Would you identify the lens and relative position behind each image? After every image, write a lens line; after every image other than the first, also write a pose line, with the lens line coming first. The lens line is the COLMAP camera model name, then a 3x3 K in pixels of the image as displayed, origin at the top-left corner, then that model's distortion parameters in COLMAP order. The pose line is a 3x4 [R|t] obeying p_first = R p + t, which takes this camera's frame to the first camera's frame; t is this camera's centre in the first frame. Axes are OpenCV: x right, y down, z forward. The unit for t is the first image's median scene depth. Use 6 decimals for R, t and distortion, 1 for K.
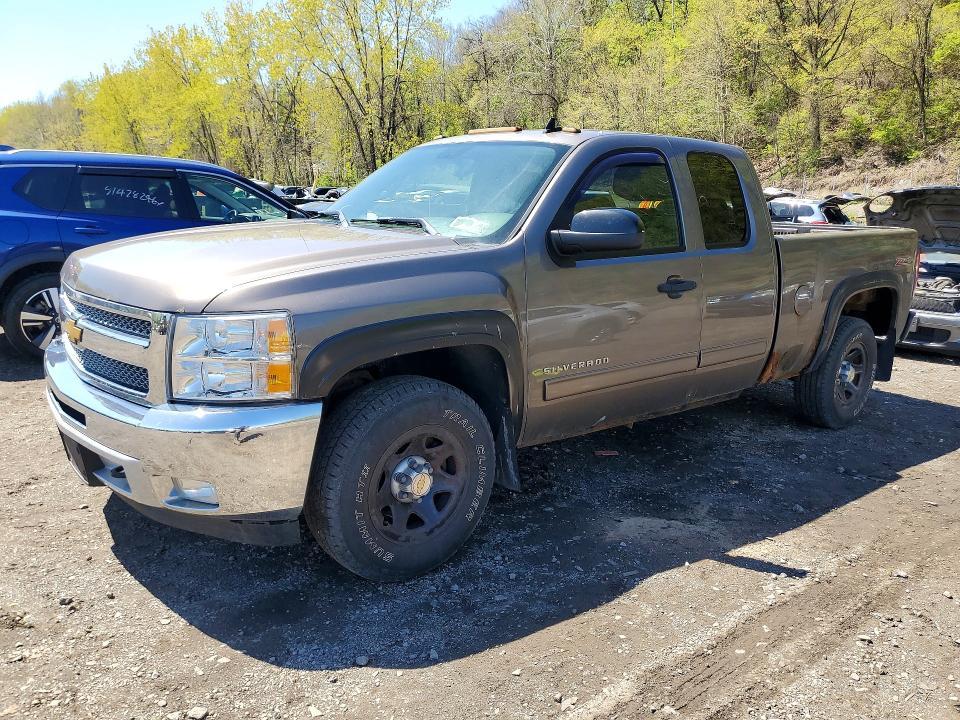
lens RADIAL K [[787.9, 0, 498.1], [0, 787.9, 359.1], [0, 0, 1]] dist [0.003070, -0.002450]
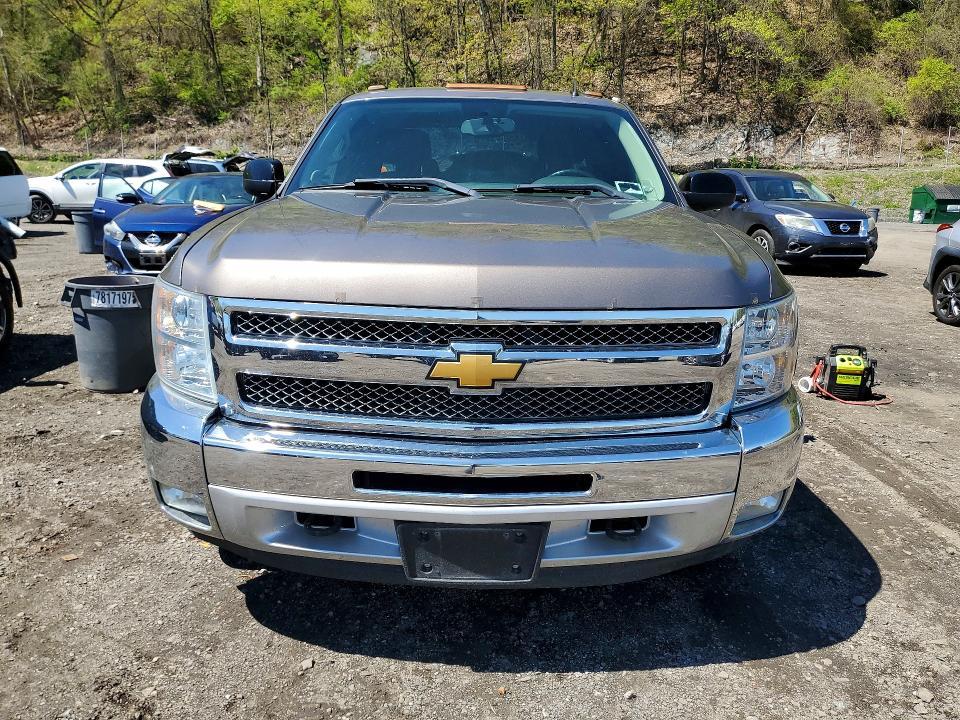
lens RADIAL K [[787.9, 0, 498.1], [0, 787.9, 359.1], [0, 0, 1]] dist [0.003070, -0.002450]
pose [[0.620339, -0.187542, 0.761582, -0.104113], [0.148631, 0.981507, 0.120633, -0.012200], [-0.770122, 0.038362, 0.636742, 0.057673]]
